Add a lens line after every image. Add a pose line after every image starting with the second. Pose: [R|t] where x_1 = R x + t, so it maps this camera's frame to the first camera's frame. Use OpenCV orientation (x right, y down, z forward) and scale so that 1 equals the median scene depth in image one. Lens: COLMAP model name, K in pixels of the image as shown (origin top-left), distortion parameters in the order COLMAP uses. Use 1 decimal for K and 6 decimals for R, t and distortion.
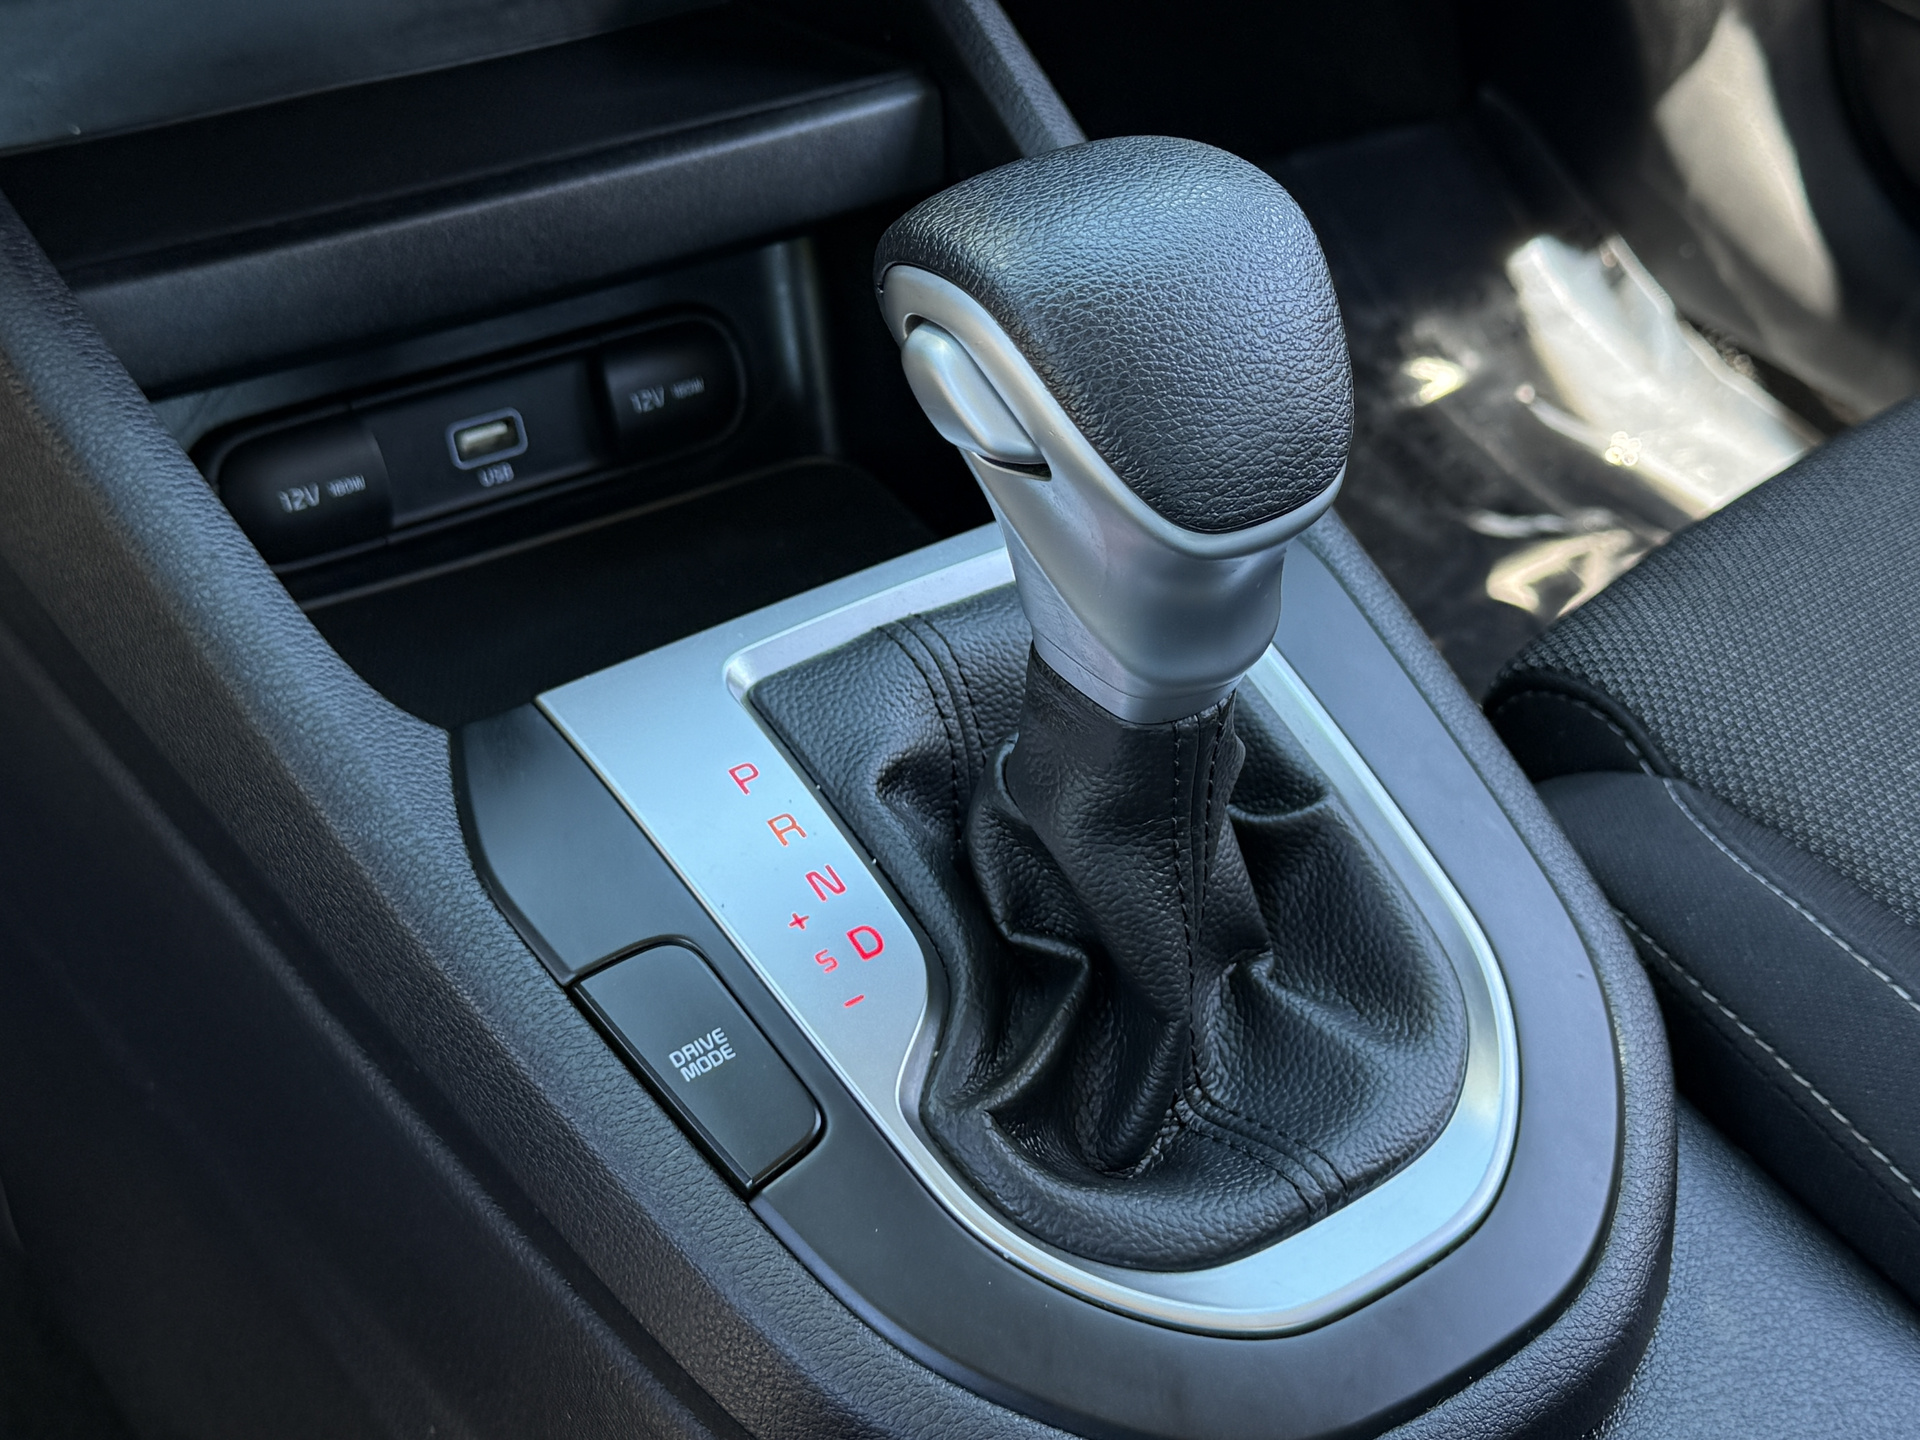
lens RADIAL K [[2630.2, 0, 943.9], [0, 2630.2, 709.3], [0, 0, 1]] dist [0.113123, 0.000000]
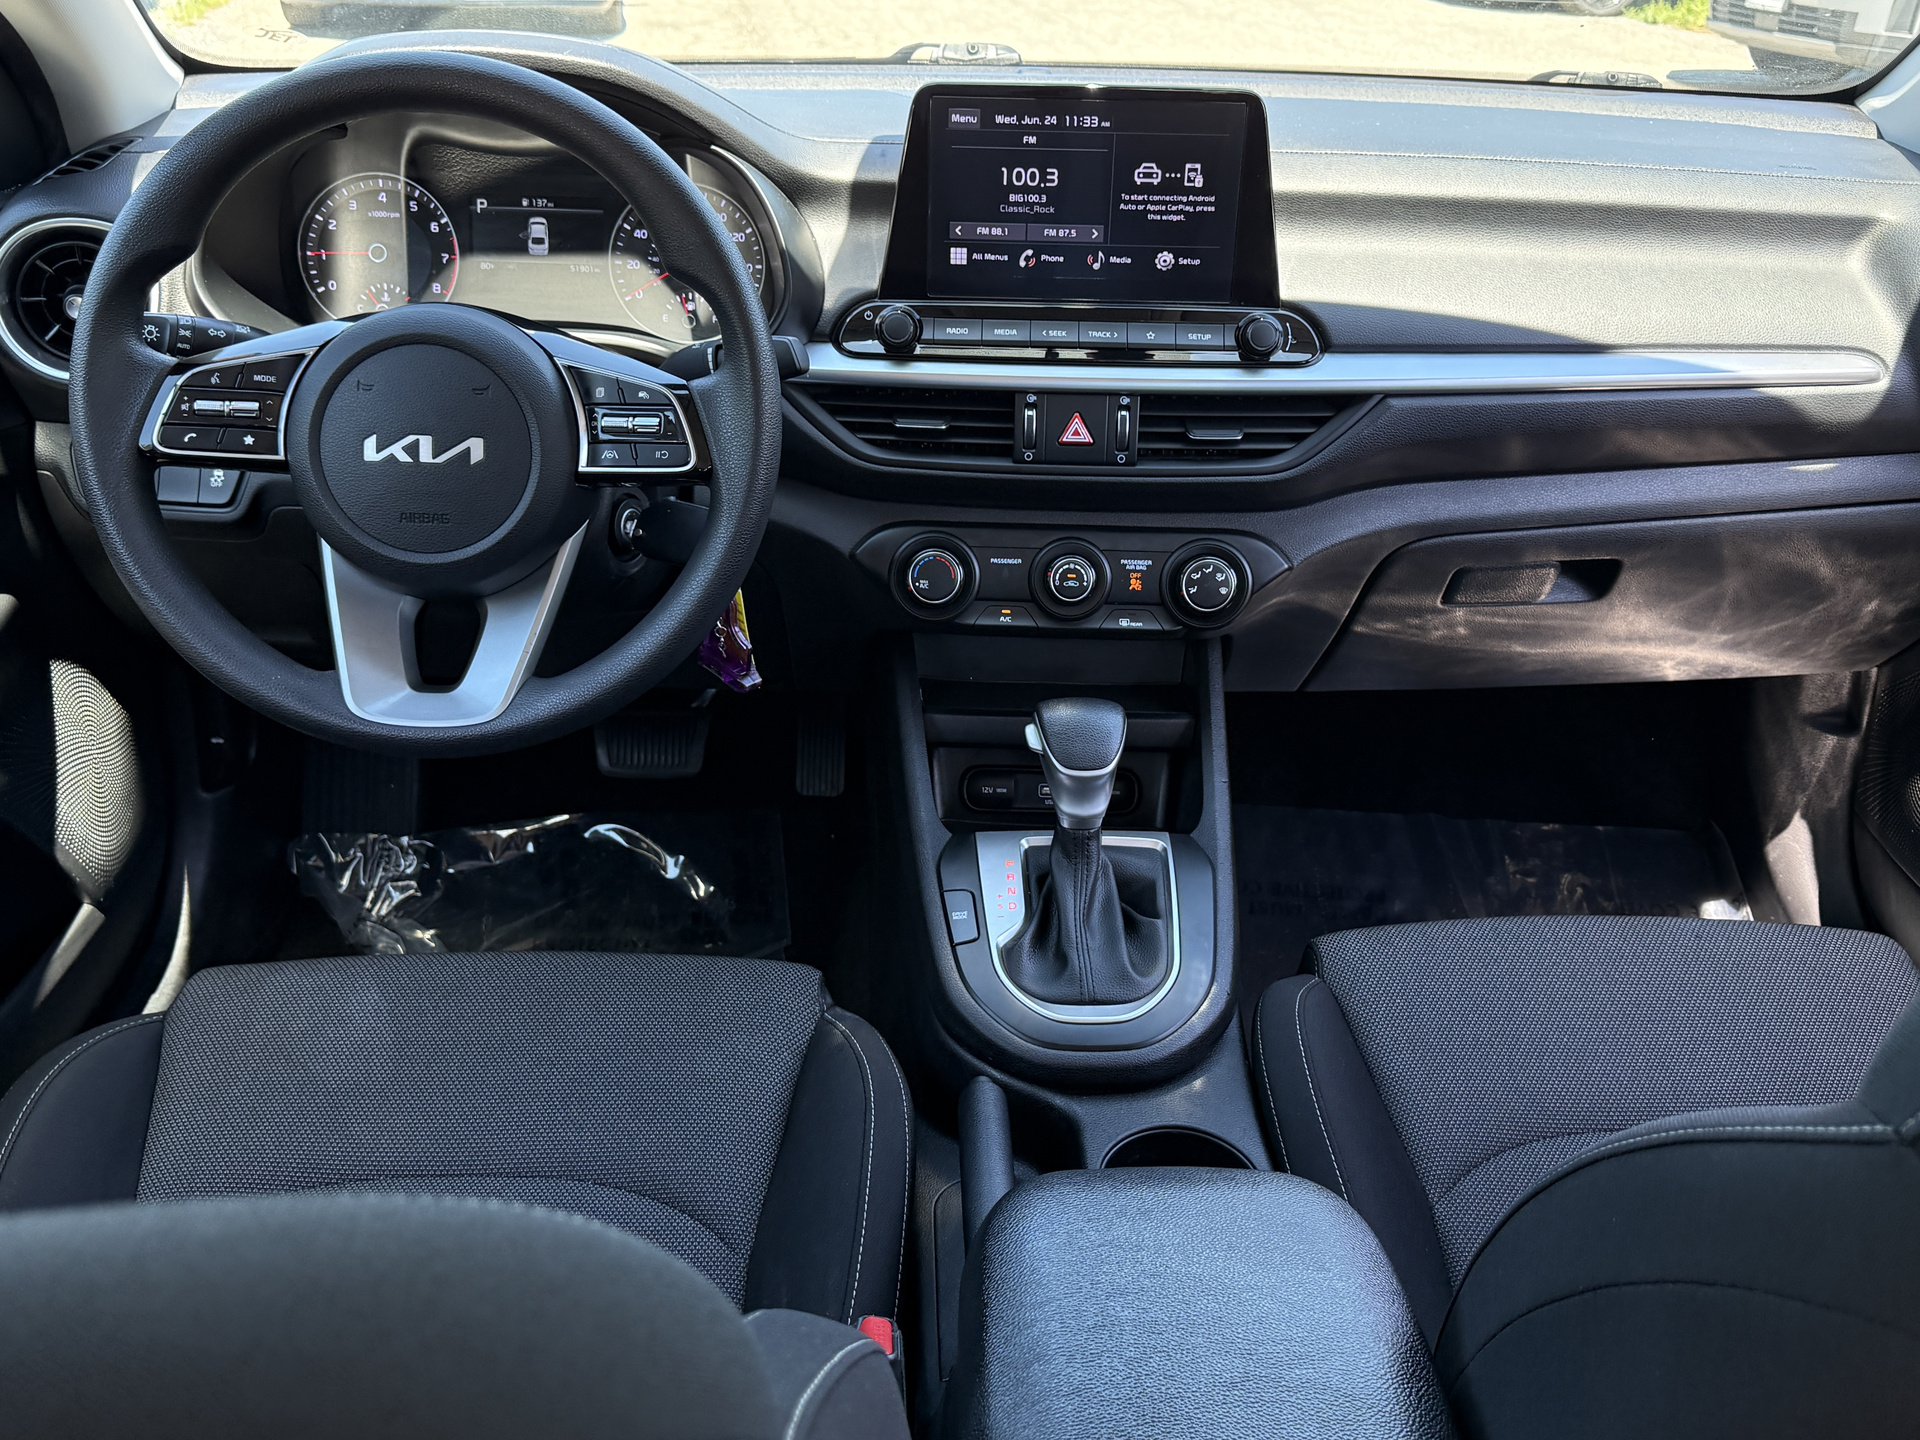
lens RADIAL K [[1814.1, 0, 963.8], [0, 1814.1, 731.2], [0, 0, 1]] dist [0.073916, 0.000000]
pose [[0.833222, 0.226491, -0.504423, 0.892314], [-0.331099, 0.934997, -0.127097, 0.155741], [0.442847, 0.272914, 0.854052, -1.026867]]
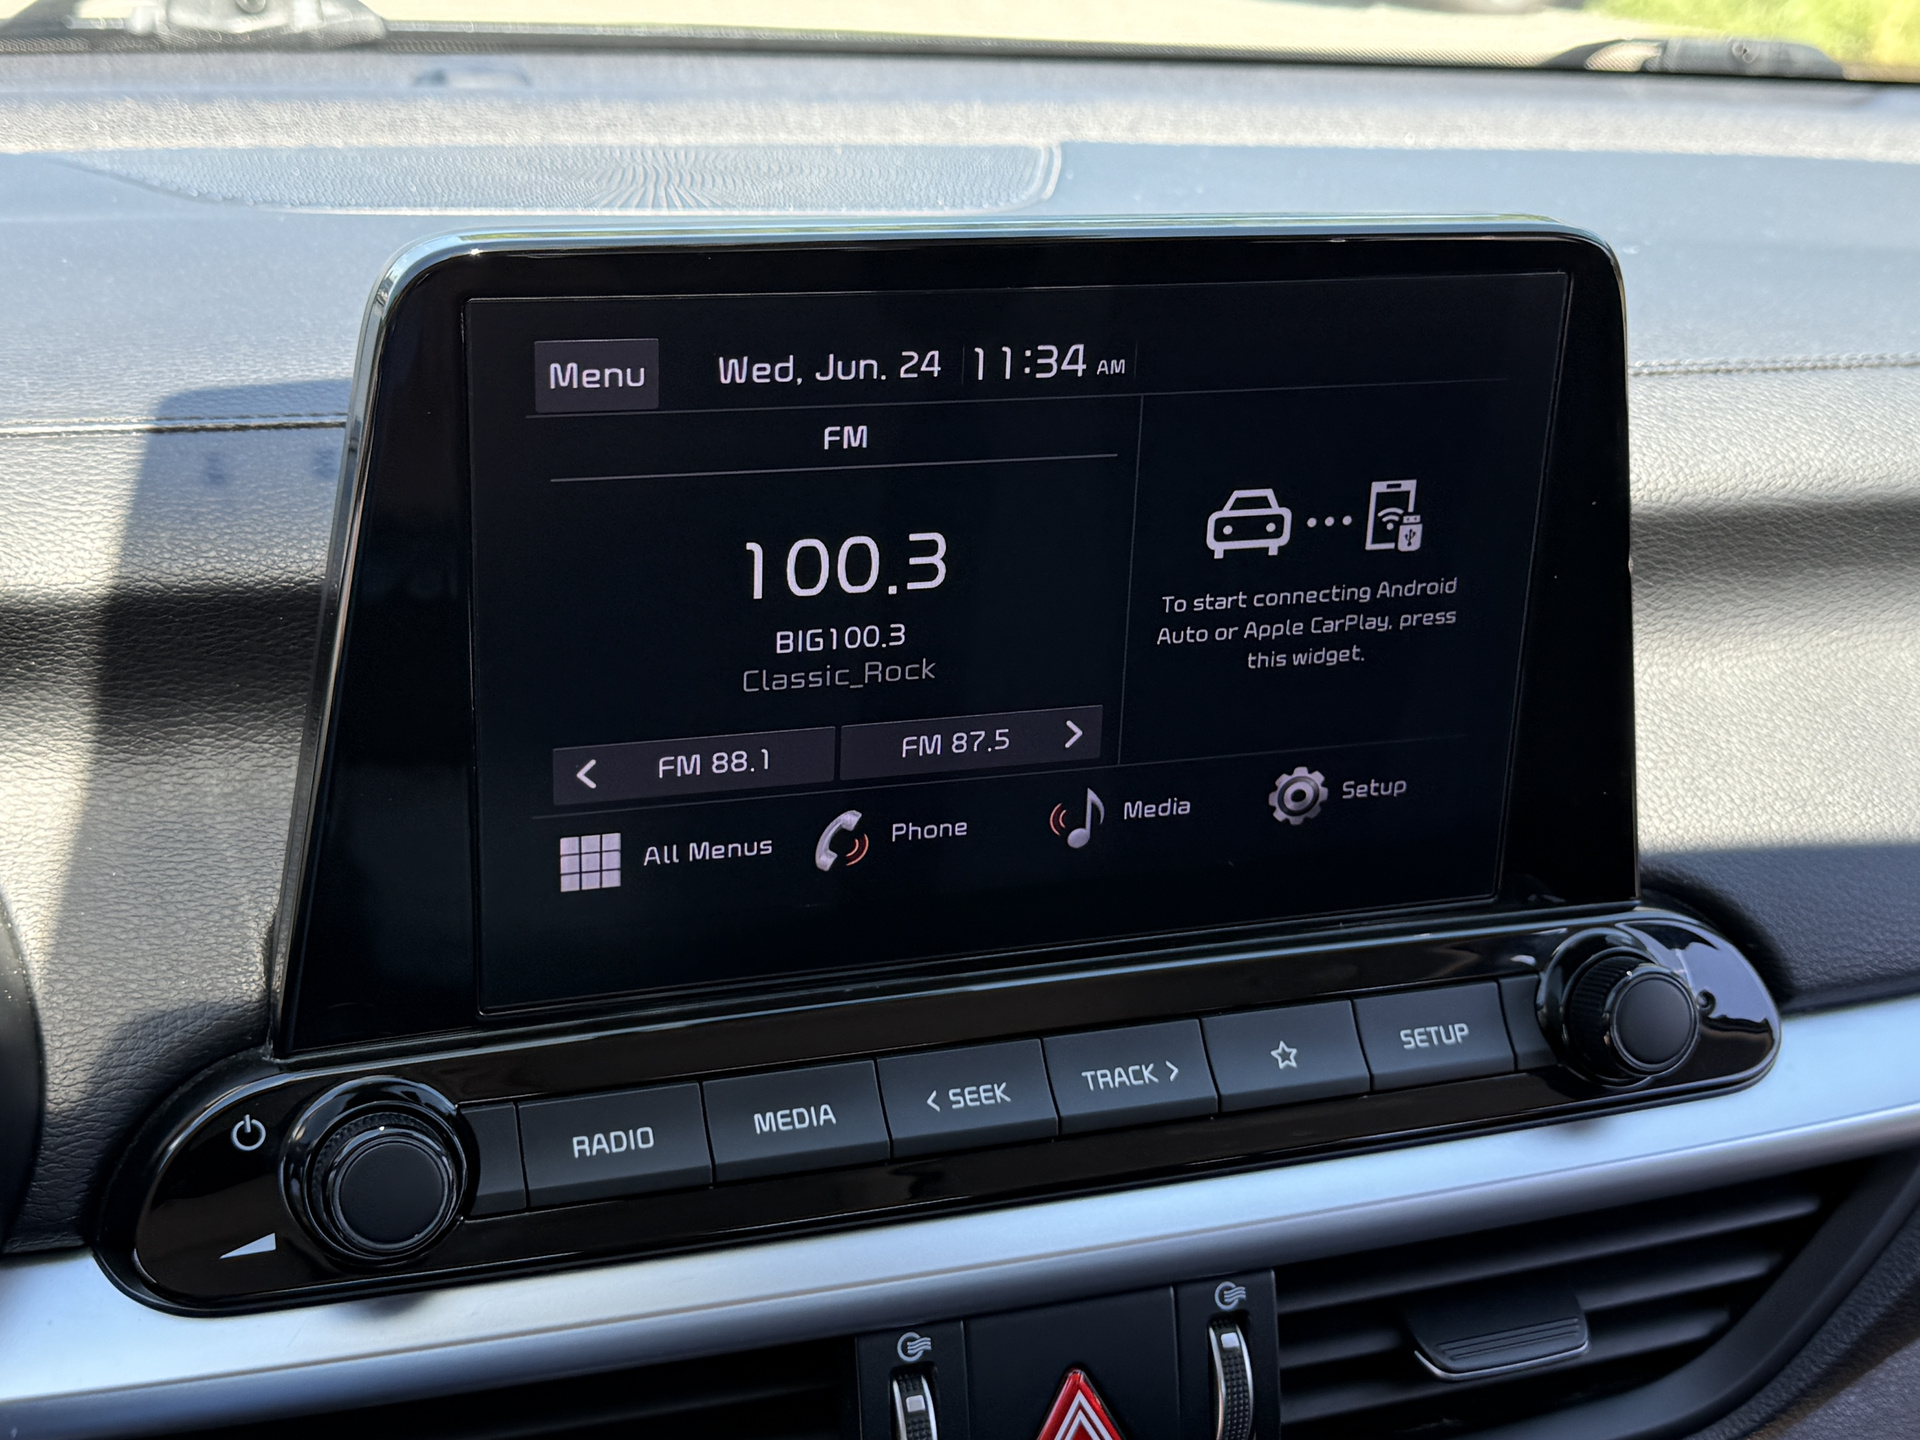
lens RADIAL K [[2630.2, 0, 949.9], [0, 2630.2, 718.9], [0, 0, 1]] dist [0.113123, 0.000000]
pose [[0.974566, 0.100109, -0.200495, -0.011789], [-0.152470, 0.951884, -0.265839, -0.451668], [0.164235, 0.289647, 0.942938, -0.151695]]
